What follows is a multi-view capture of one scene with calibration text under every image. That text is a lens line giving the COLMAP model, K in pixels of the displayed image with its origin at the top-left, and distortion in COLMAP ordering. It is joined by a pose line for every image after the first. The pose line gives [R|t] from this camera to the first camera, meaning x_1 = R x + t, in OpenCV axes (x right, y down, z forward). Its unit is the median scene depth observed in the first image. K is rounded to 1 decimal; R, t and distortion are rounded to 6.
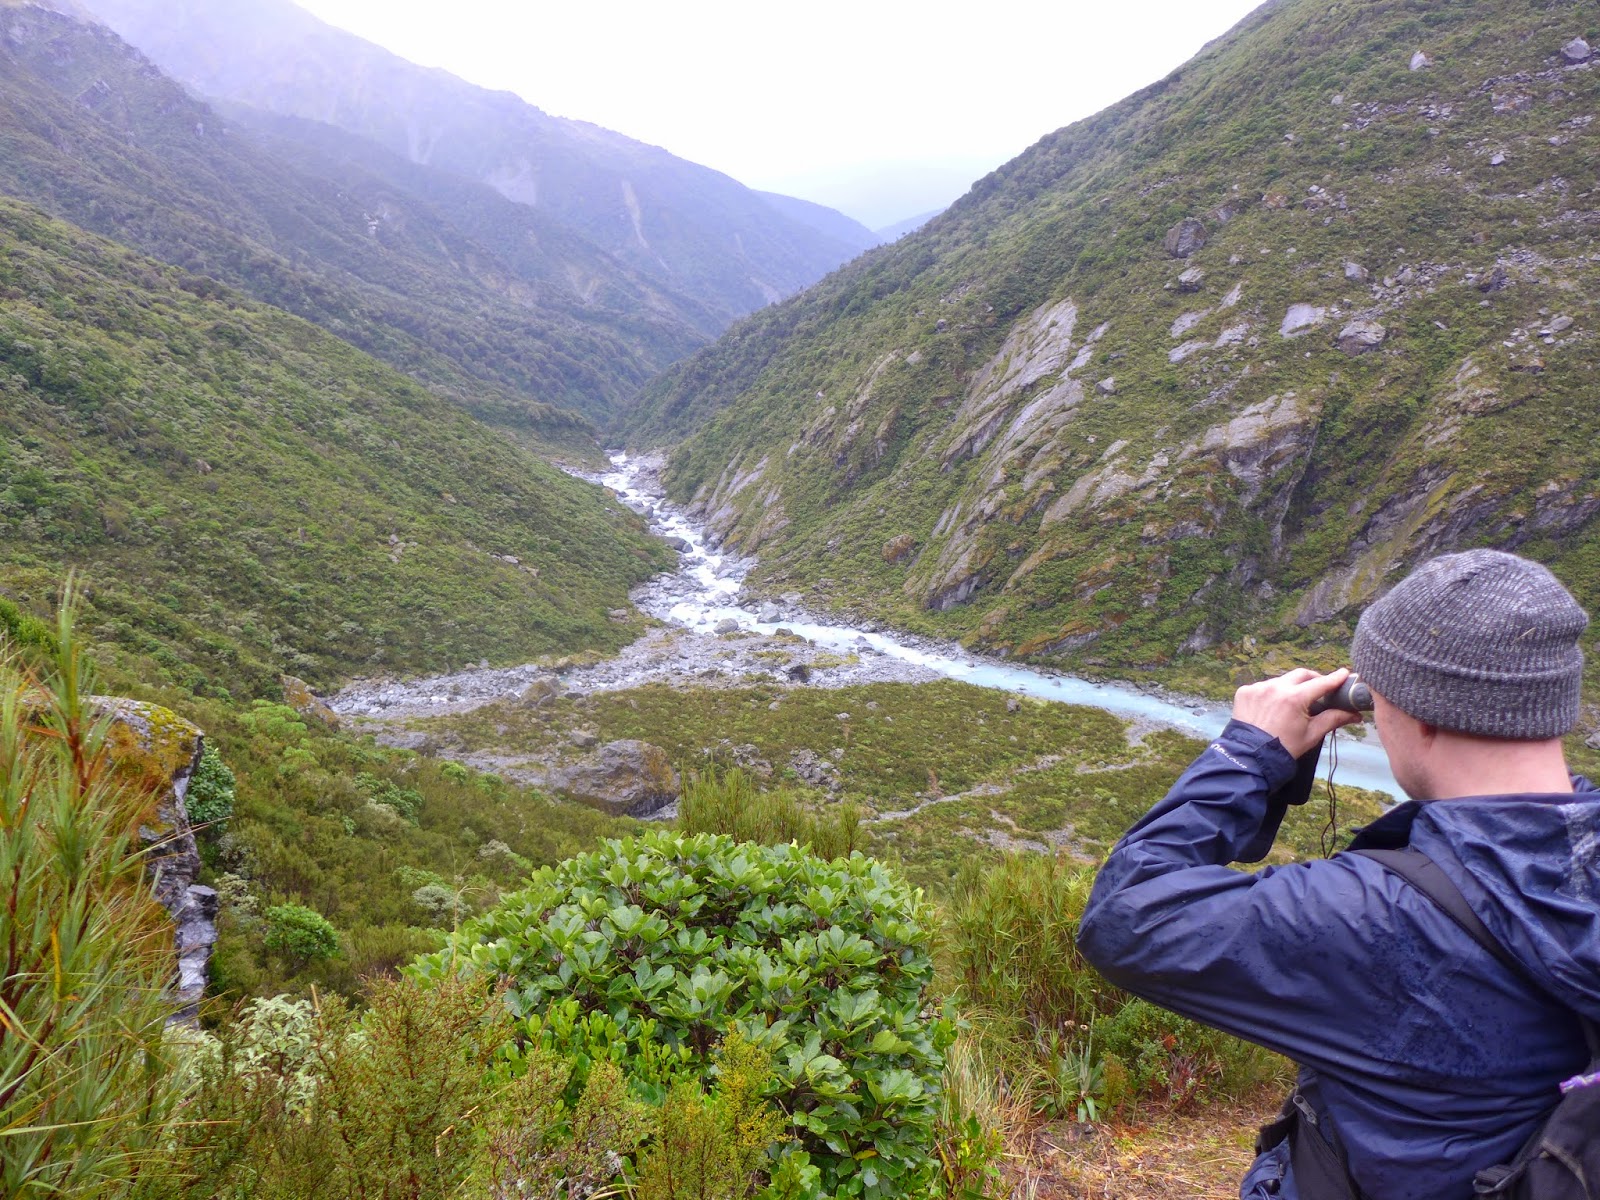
lens RADIAL K [[1166.7, 0, 800.0], [0, 1166.7, 600.0], [0, 0, 1]] dist [-0.060950, 0.022246]
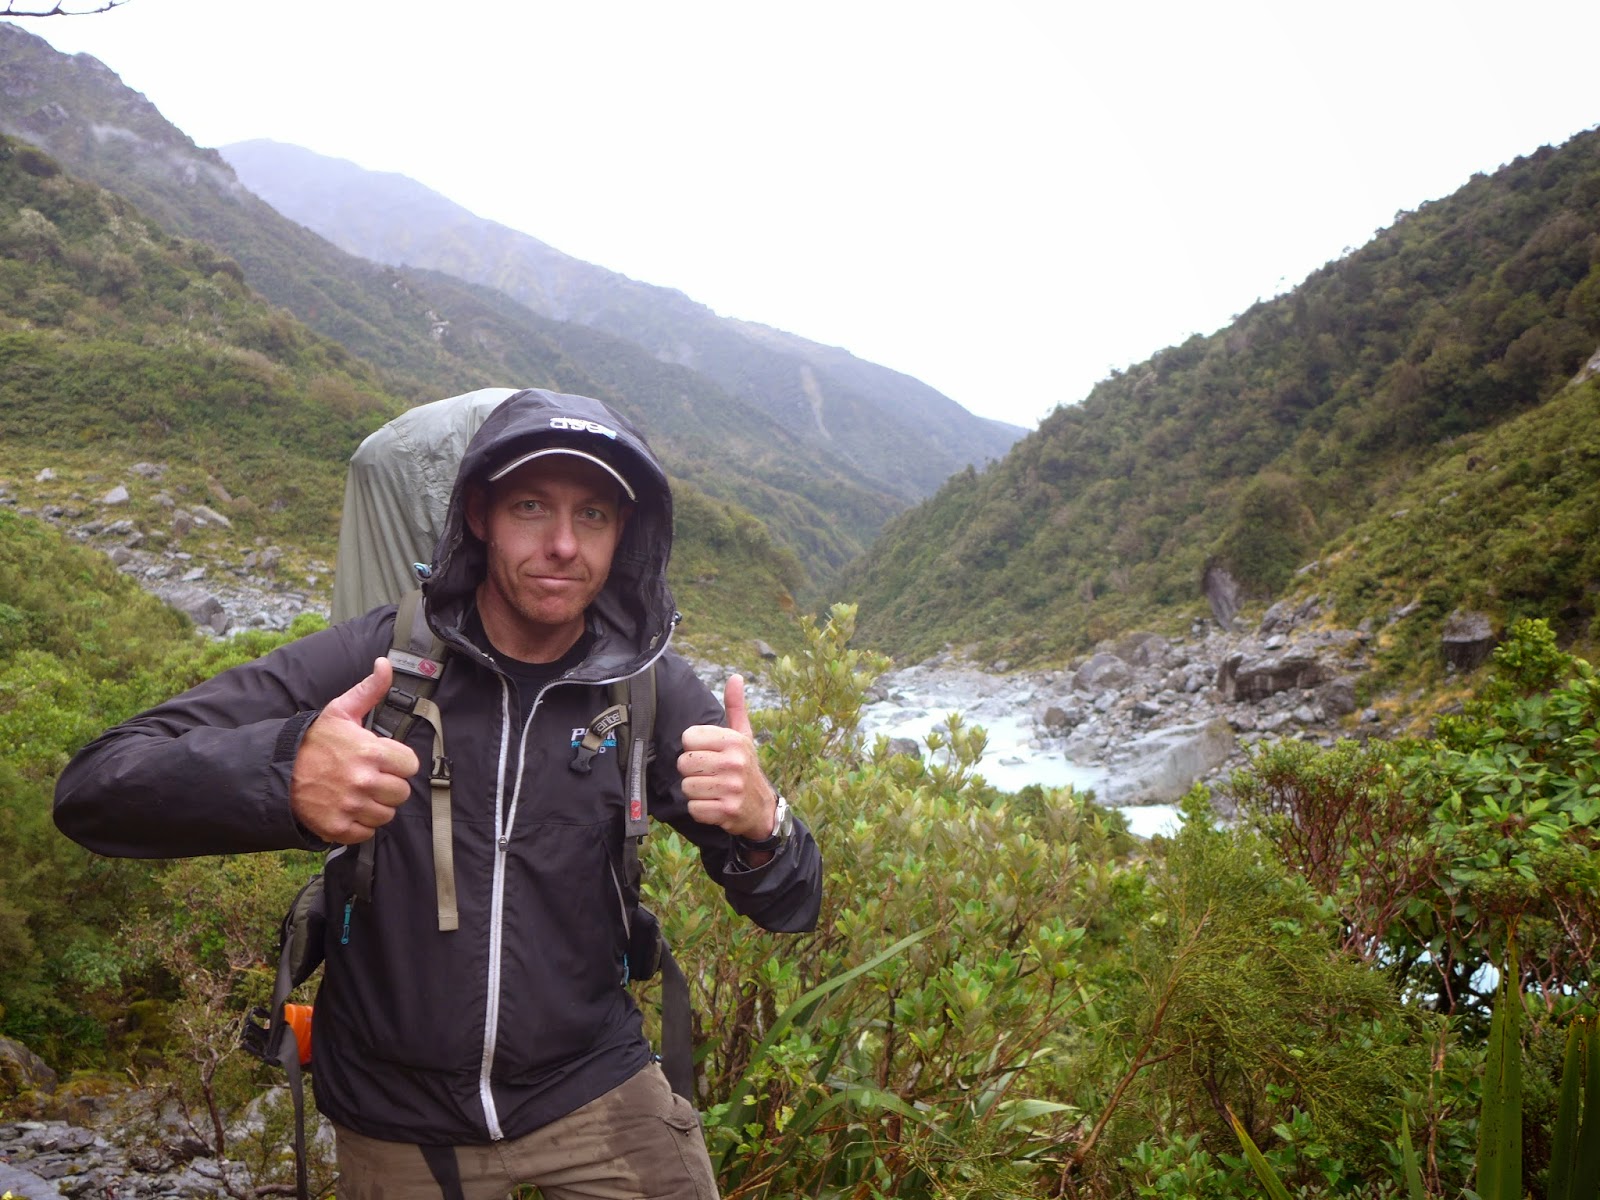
lens RADIAL K [[1166.7, 0, 800.0], [0, 1166.7, 600.0], [0, 0, 1]] dist [-0.060950, 0.022246]
pose [[0.991559, 0.012406, -0.129063, -0.046282], [-0.039846, 0.976397, -0.212274, -0.024489], [0.123384, 0.215625, 0.968650, 0.238327]]
